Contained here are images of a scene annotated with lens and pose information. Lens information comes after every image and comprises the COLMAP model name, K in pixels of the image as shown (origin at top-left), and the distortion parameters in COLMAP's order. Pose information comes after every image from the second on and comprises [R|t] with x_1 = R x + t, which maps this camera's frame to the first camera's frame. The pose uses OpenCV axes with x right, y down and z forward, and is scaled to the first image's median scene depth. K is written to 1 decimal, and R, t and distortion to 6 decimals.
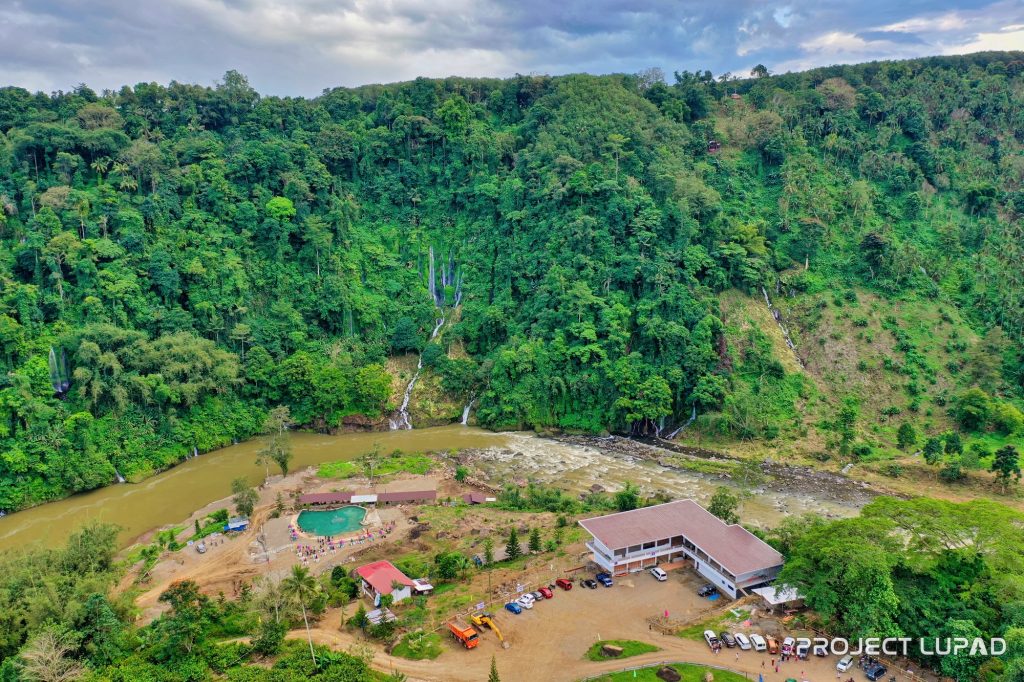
lens RADIAL K [[793.8, 0, 510.7], [0, 793.8, 337.5], [0, 0, 1]] dist [-0.025081, -0.001163]
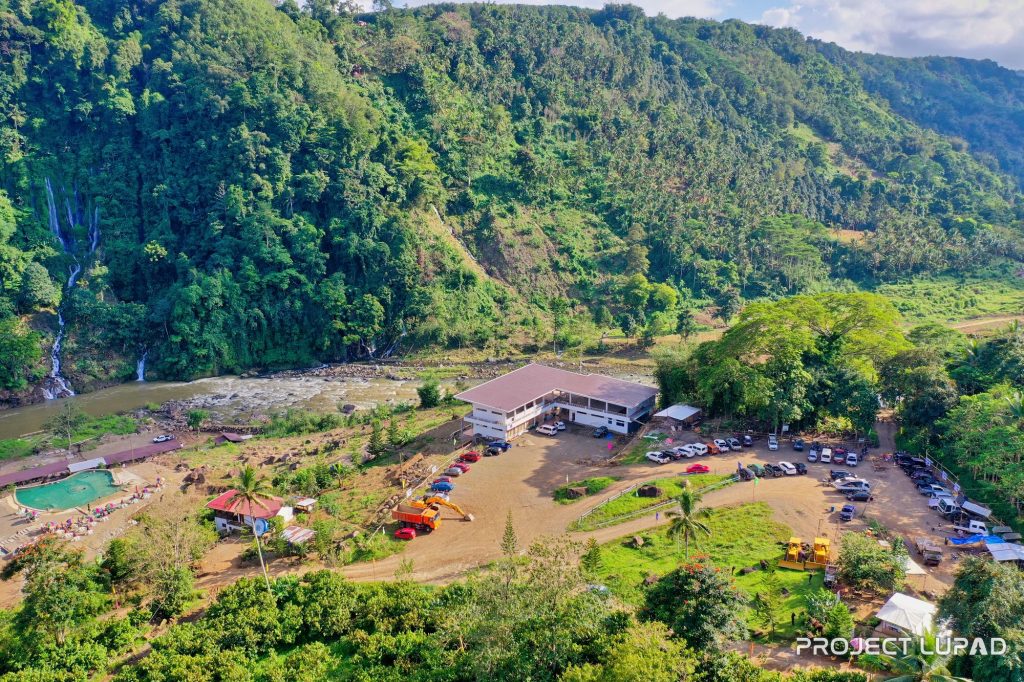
lens RADIAL K [[793.8, 0, 508.4], [0, 793.8, 337.4], [0, 0, 1]] dist [-0.025081, -0.001163]
pose [[0.844050, -0.125055, 0.521479, -0.159400], [0.108229, 0.992144, 0.062749, 0.053138], [-0.525229, 0.003476, 0.850954, 0.084752]]
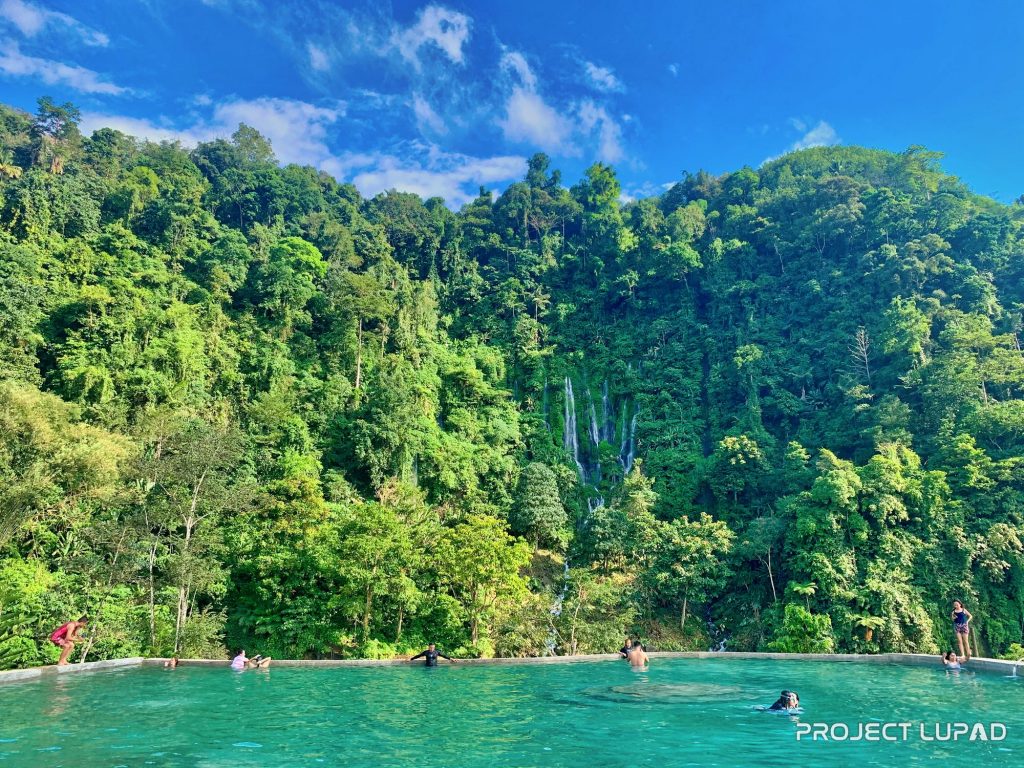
lens RADIAL K [[762.3, 0, 511.6], [0, 762.3, 396.3], [0, 0, 1]] dist [0.013760, -0.021515]
pose [[0.999935, 0.003479, -0.010864, -0.150021], [-0.008038, 0.890641, -0.454637, 0.148155], [0.008095, 0.454694, 0.890611, 0.618215]]
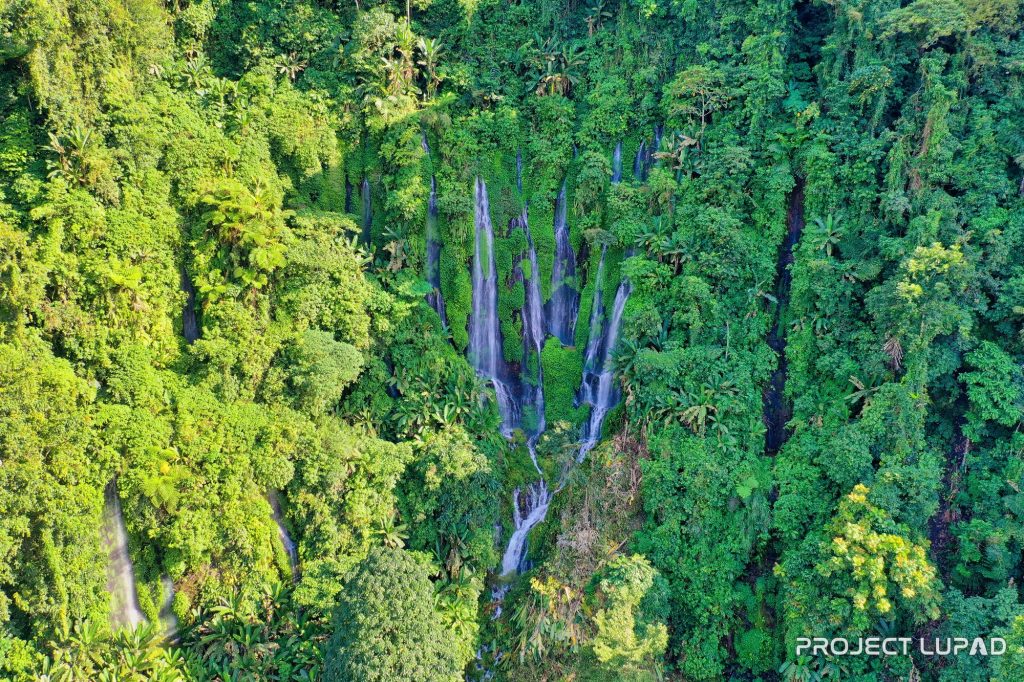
lens RADIAL K [[793.8, 0, 511.6], [0, 793.8, 343.9], [0, 0, 1]] dist [-0.025081, -0.001163]
pose [[0.998601, -0.013623, 0.051090, -0.117109], [0.009496, 0.996737, 0.080156, -0.095092], [-0.052016, -0.079558, 0.995472, 0.854091]]
